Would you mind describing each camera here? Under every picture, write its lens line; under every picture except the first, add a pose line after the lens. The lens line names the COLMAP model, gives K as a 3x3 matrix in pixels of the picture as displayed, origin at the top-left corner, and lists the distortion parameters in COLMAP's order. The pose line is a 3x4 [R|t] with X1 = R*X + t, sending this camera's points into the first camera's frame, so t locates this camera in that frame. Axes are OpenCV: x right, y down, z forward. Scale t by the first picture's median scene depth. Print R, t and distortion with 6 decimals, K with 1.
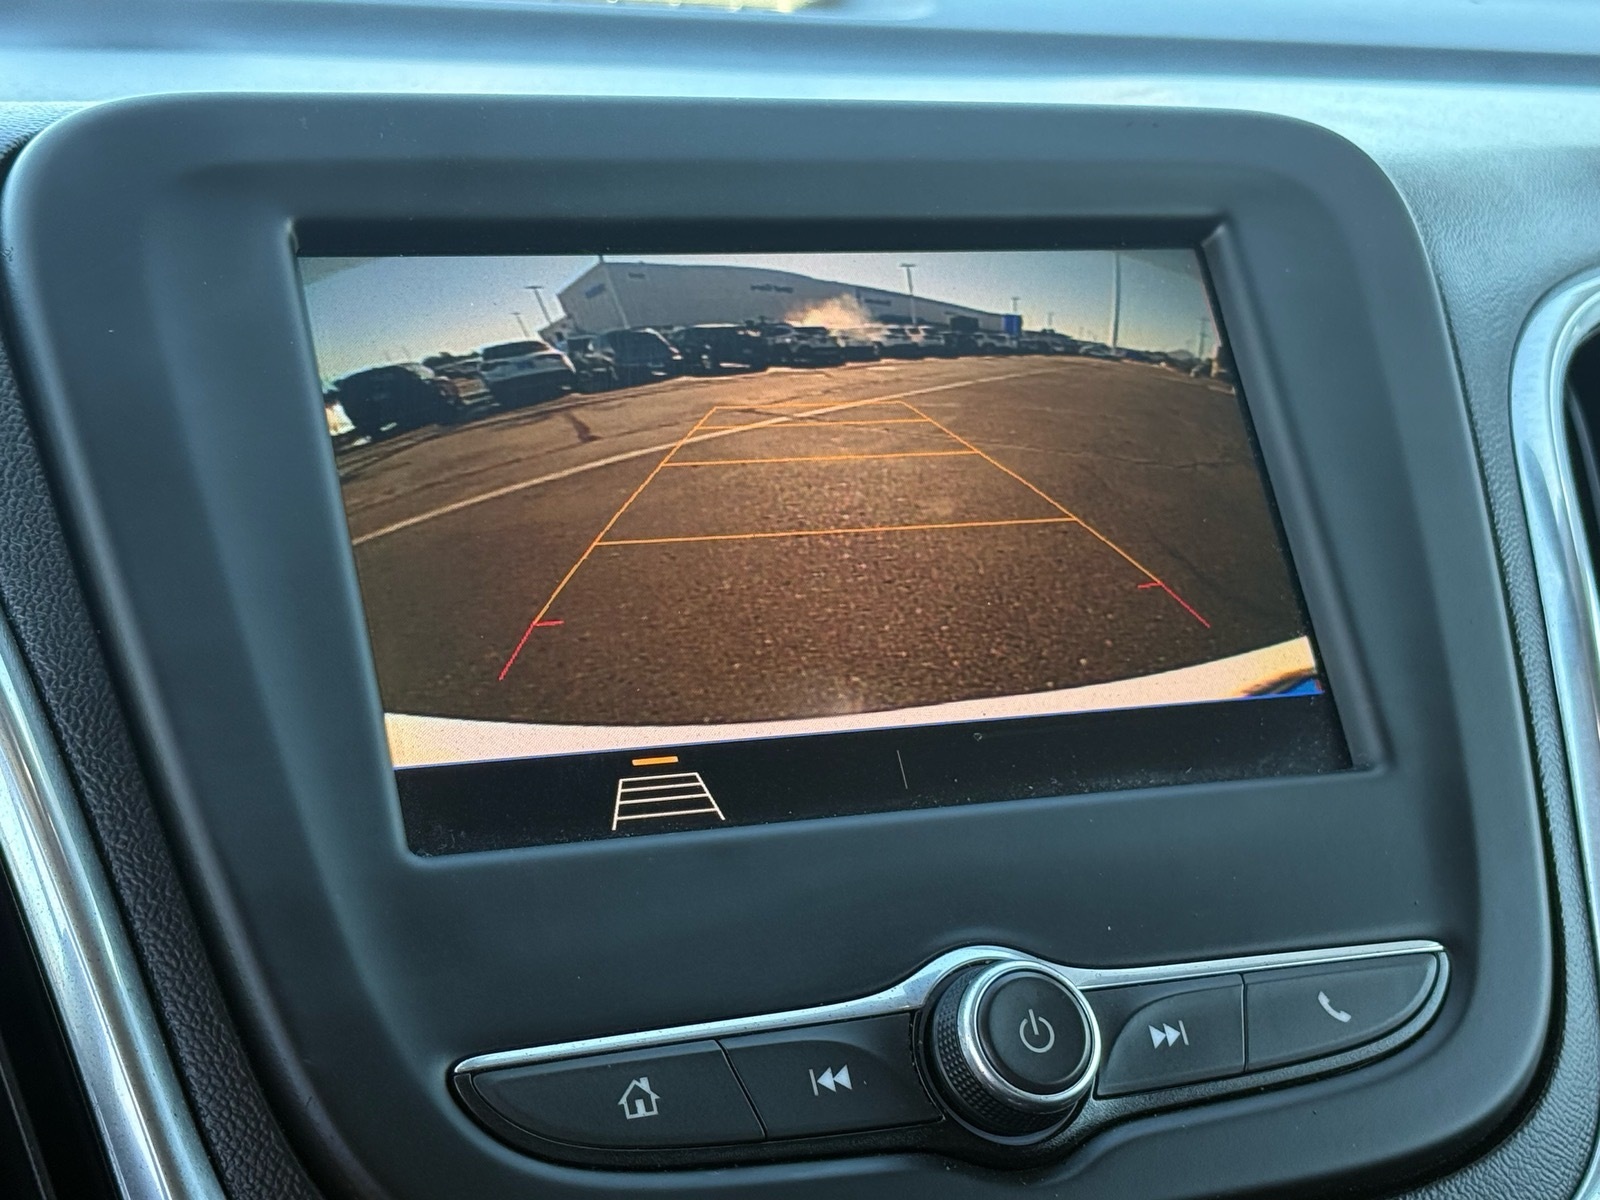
lens RADIAL K [[3203.2, 0, 803.2], [0, 3203.2, 629.4], [0, 0, 1]] dist [0.139004, 0.000000]
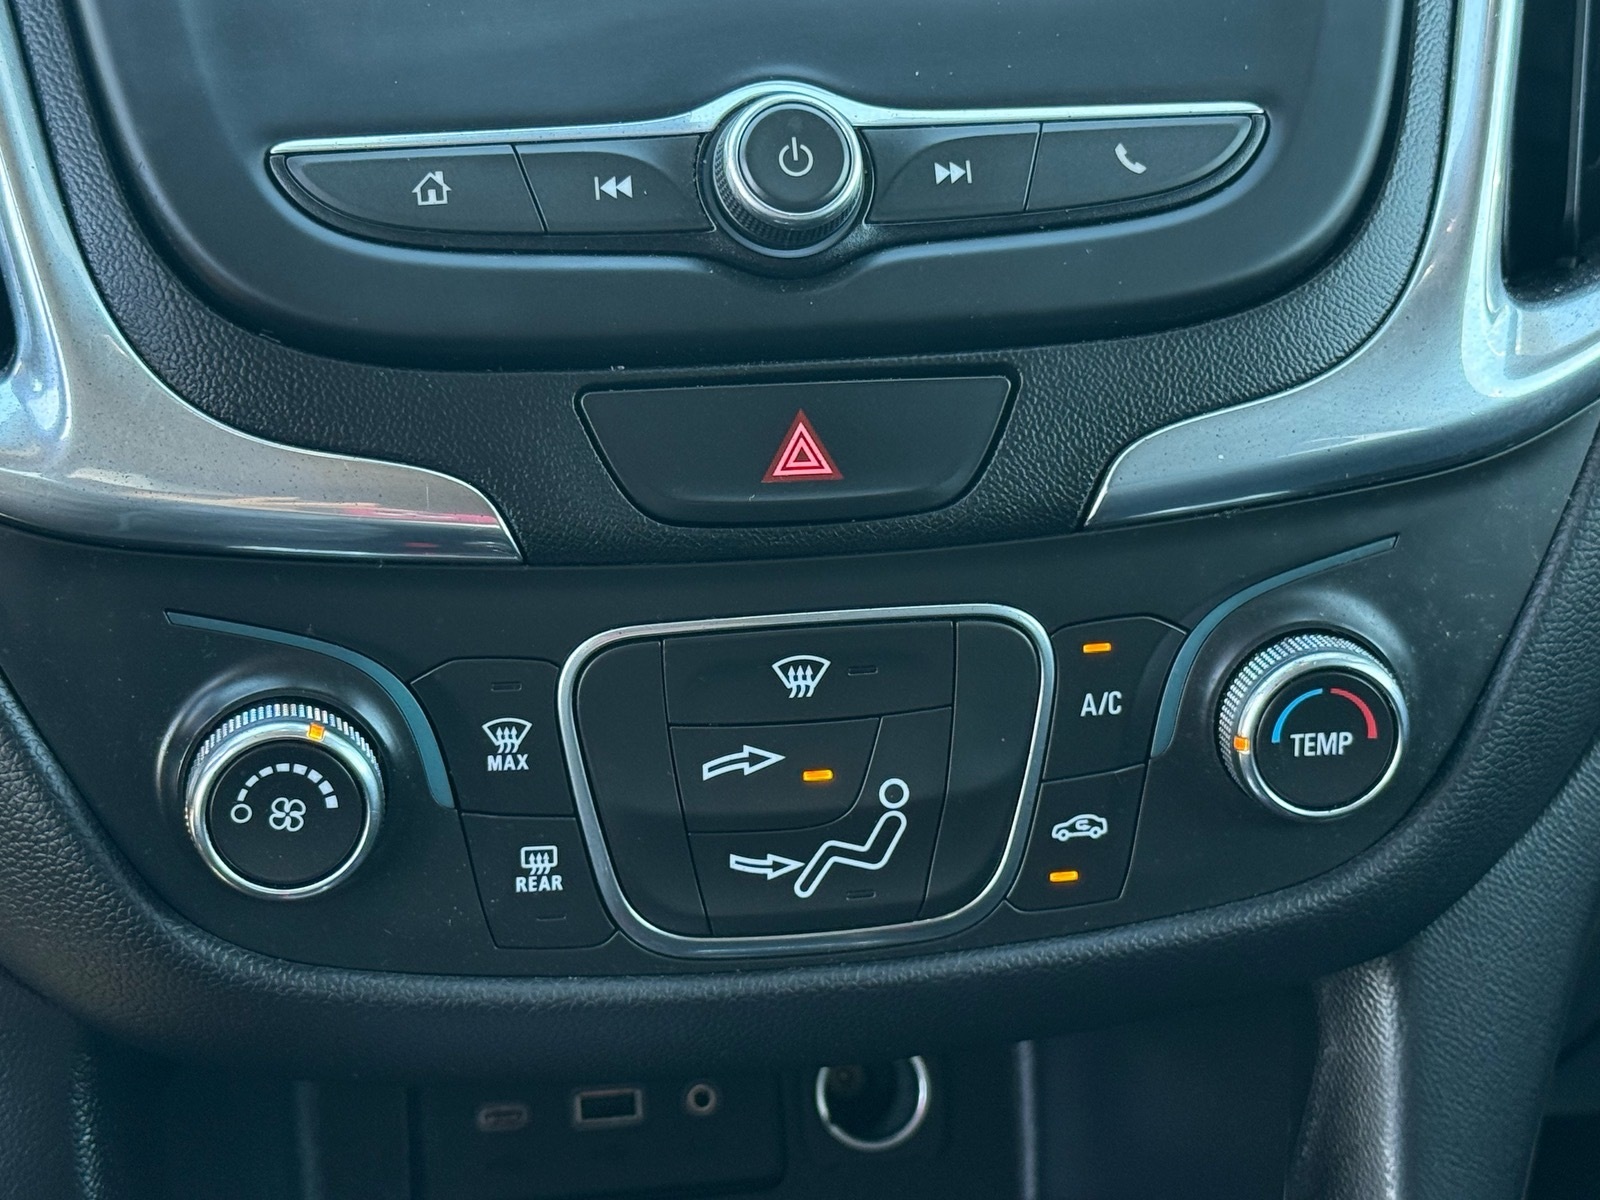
lens RADIAL K [[3203.2, 0, 896.6], [0, 3203.2, 618.2], [0, 0, 1]] dist [0.139004, 0.000000]
pose [[0.953462, 0.098993, -0.284798, 0.457806], [-0.031172, 0.971868, 0.233453, 0.019105], [0.299896, -0.213711, 0.929726, -0.071310]]
